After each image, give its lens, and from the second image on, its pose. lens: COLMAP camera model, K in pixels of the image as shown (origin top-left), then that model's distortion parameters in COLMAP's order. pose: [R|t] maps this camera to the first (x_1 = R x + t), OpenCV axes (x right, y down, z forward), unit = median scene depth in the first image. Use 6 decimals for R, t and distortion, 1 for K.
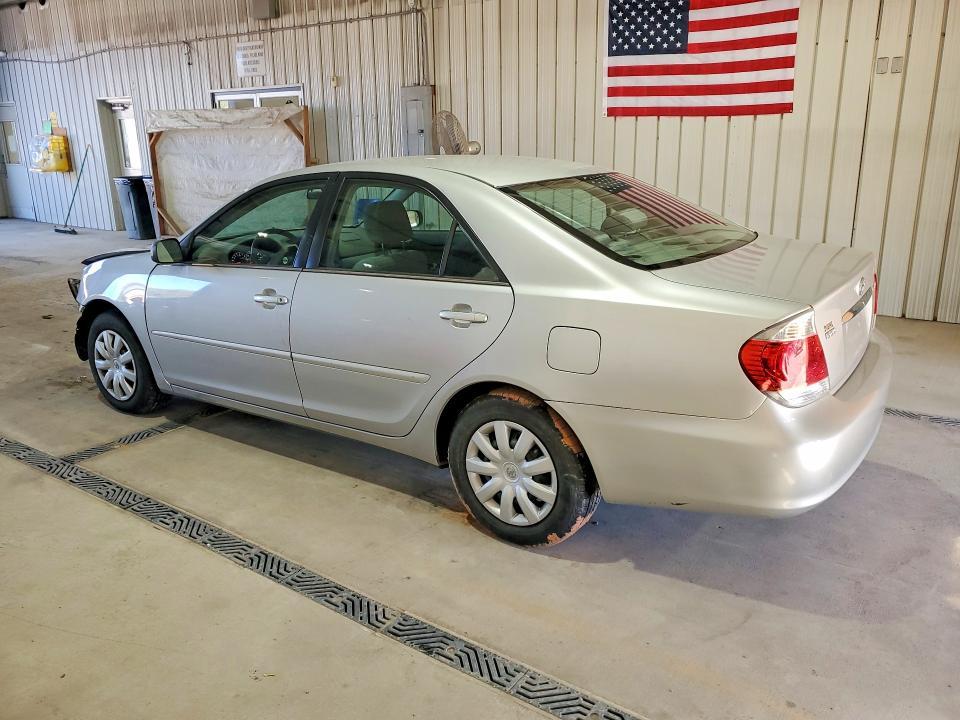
lens RADIAL K [[760.8, 0, 484.1], [0, 760.8, 353.0], [0, 0, 1]] dist [0.016786, 0.008158]
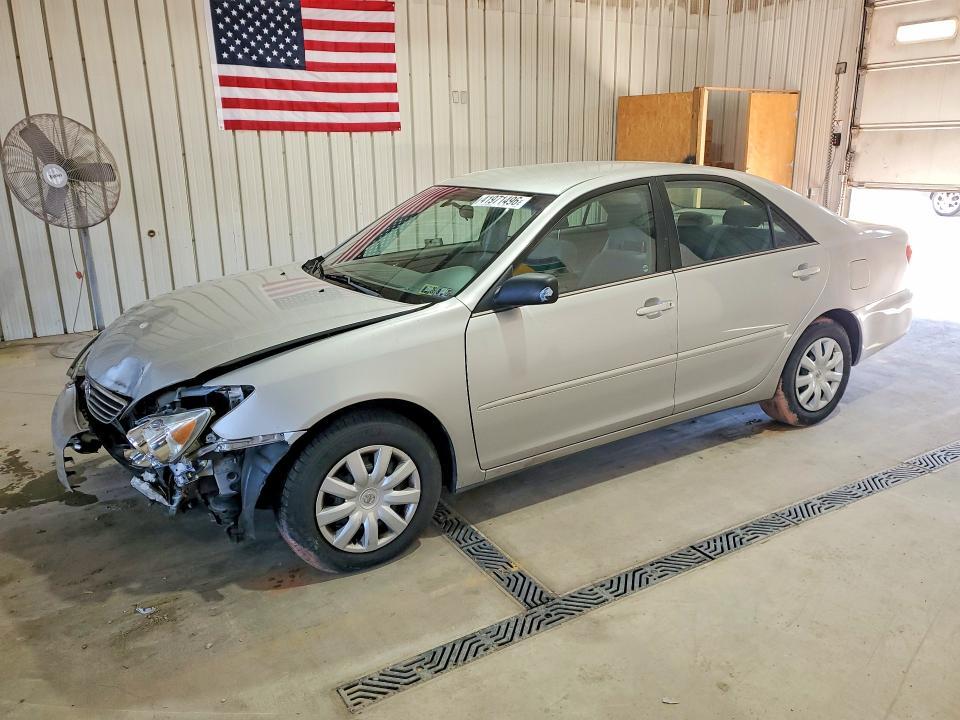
lens RADIAL K [[760.8, 0, 483.2], [0, 760.8, 366.1], [0, 0, 1]] dist [0.016786, 0.008158]
pose [[0.388849, -0.255090, 0.885283, -0.658797], [0.263274, 0.951602, 0.158560, -0.112723], [-0.882883, 0.171416, 0.437188, 0.406272]]
